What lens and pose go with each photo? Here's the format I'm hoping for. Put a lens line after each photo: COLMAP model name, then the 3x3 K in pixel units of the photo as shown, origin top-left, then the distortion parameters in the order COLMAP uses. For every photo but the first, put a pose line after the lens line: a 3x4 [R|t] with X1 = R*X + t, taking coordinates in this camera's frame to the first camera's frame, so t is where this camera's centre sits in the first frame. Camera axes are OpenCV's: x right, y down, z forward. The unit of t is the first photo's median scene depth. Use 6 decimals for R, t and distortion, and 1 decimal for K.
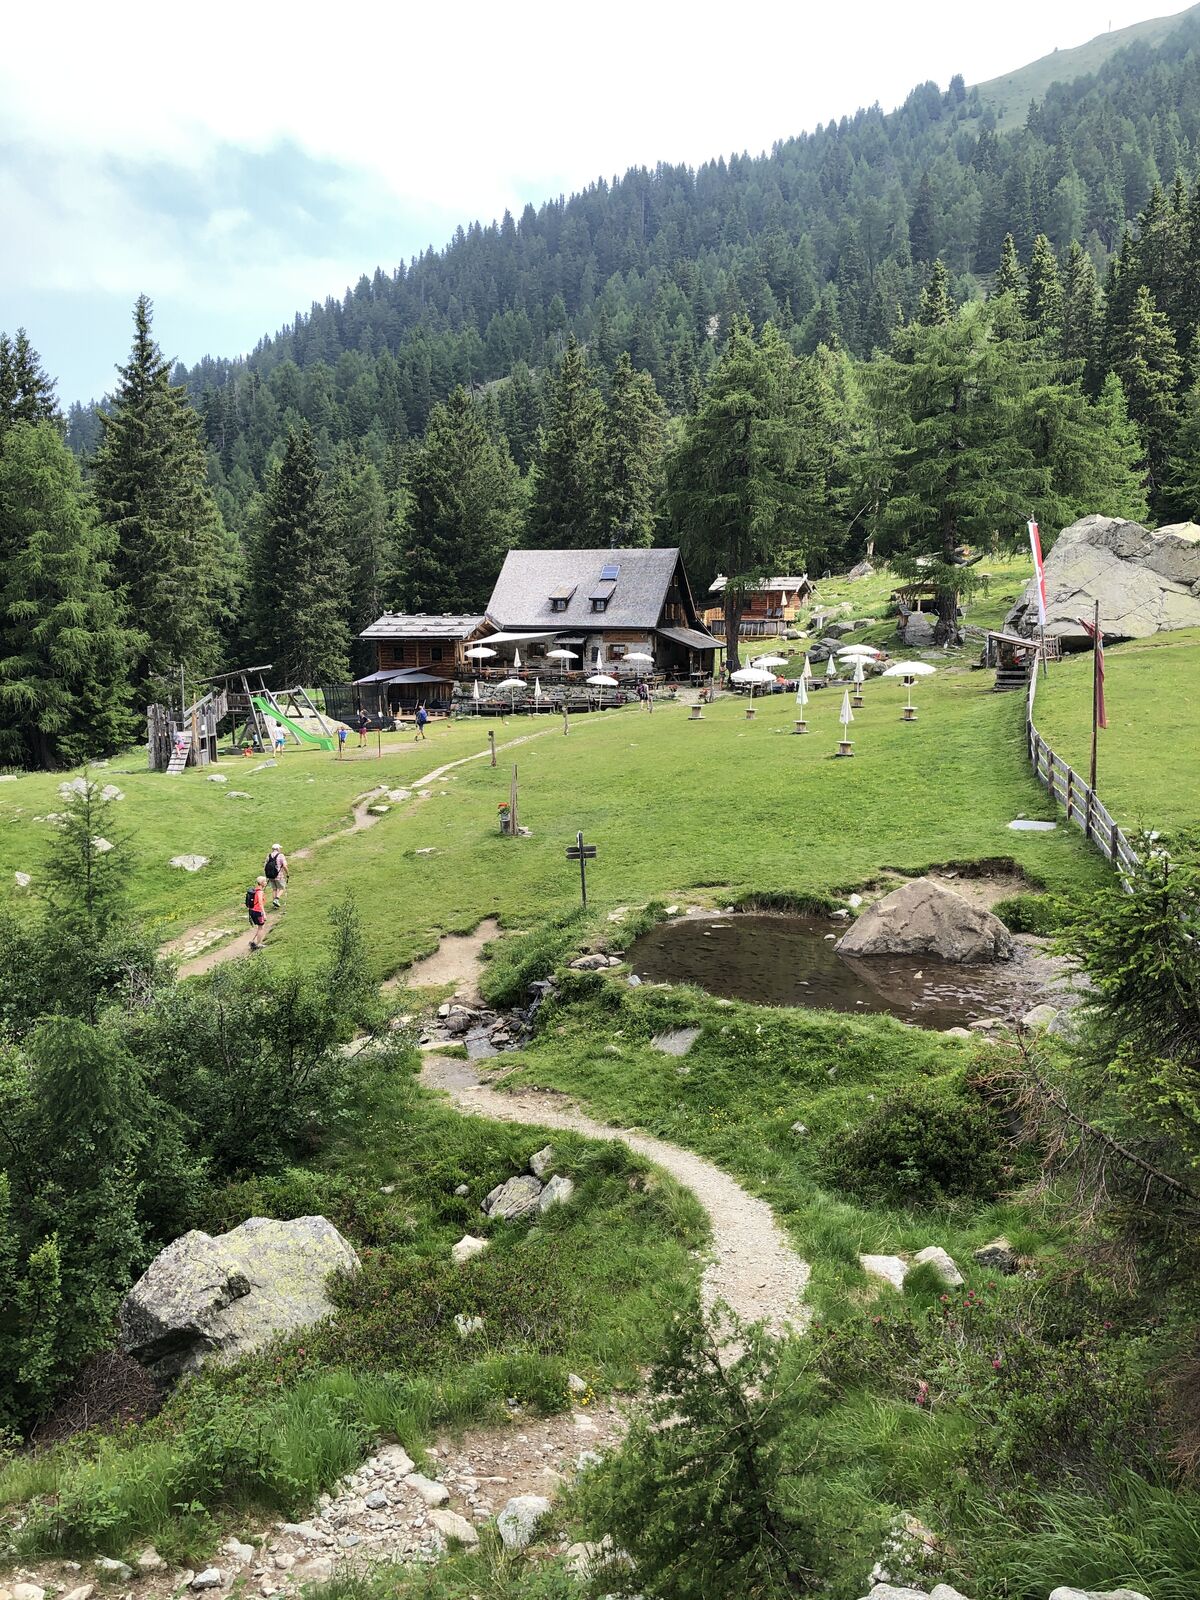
lens RADIAL K [[1290.5, 0, 597.3], [0, 1290.5, 797.0], [0, 0, 1]] dist [0.075590, -0.003784]
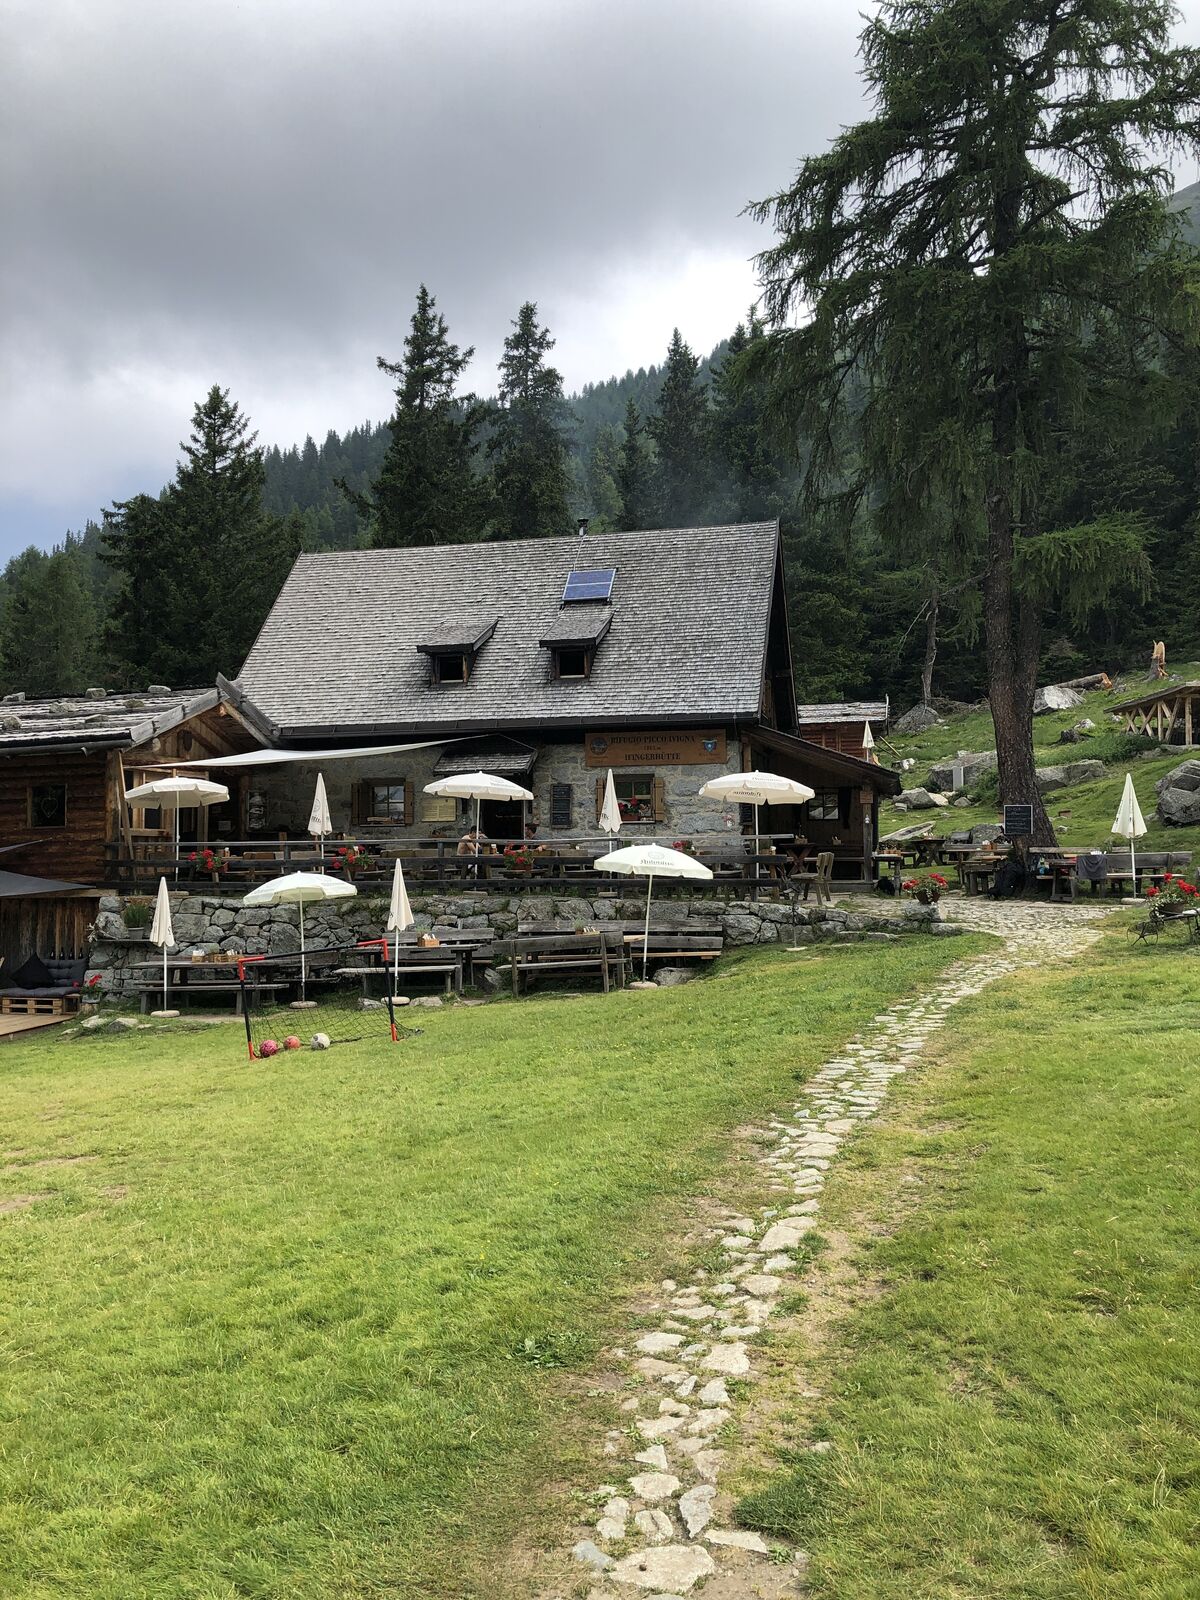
lens RADIAL K [[1290.5, 0, 605.8], [0, 1290.5, 799.8], [0, 0, 1]] dist [0.075590, -0.003784]
pose [[0.987489, -0.004627, 0.157621, -0.042969], [0.034060, 0.982232, -0.184552, -0.050605], [-0.153966, 0.187611, 0.970101, 0.680748]]
